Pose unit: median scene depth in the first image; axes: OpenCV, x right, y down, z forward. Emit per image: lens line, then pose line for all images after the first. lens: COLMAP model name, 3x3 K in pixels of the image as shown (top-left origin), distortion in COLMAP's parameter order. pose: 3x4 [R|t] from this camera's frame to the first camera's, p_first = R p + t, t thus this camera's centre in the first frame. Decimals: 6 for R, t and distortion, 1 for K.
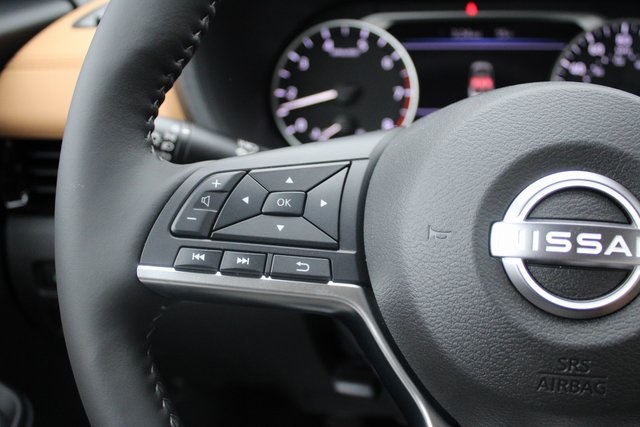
lens RADIAL K [[705.8, 0, 320.0], [0, 705.8, 213.5], [0, 0, 1]] dist [-0.066529, 0.012309]
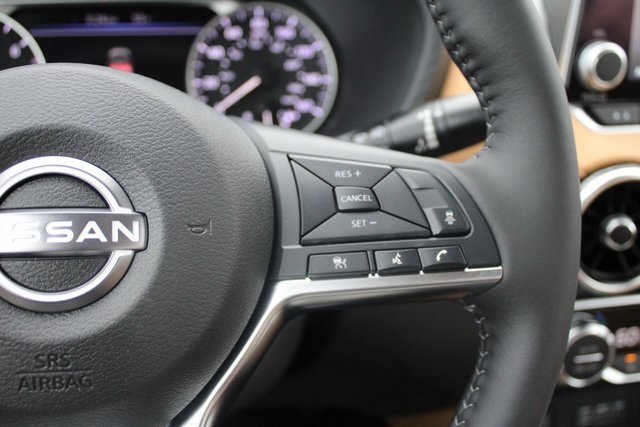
lens RADIAL K [[705.8, 0, 320.0], [0, 705.8, 213.5], [0, 0, 1]] dist [-0.066529, 0.012309]
pose [[0.950118, -0.076408, 0.302385, 0.422912], [0.072471, 0.997076, 0.024237, 0.020026], [-0.303353, -0.001114, 0.952878, -0.013590]]
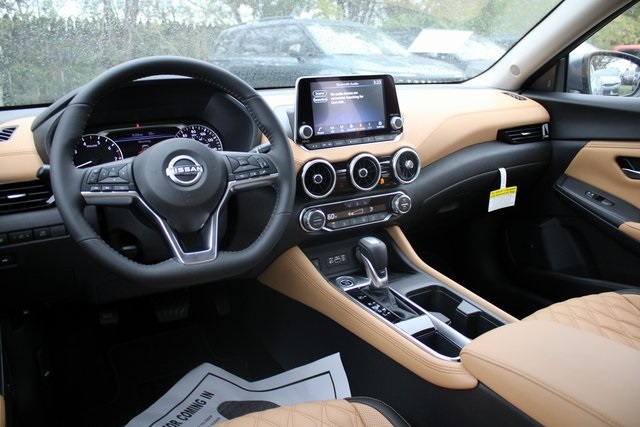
lens RADIAL K [[542.6, 0, 320.0], [0, 542.6, 213.5], [0, 0, 1]] dist [-0.076061, 0.003008]
pose [[0.825394, -0.154105, 0.543118, -0.868817], [0.221004, 0.973447, -0.059659, 0.724373], [-0.519503, 0.169273, 0.837534, -2.383678]]
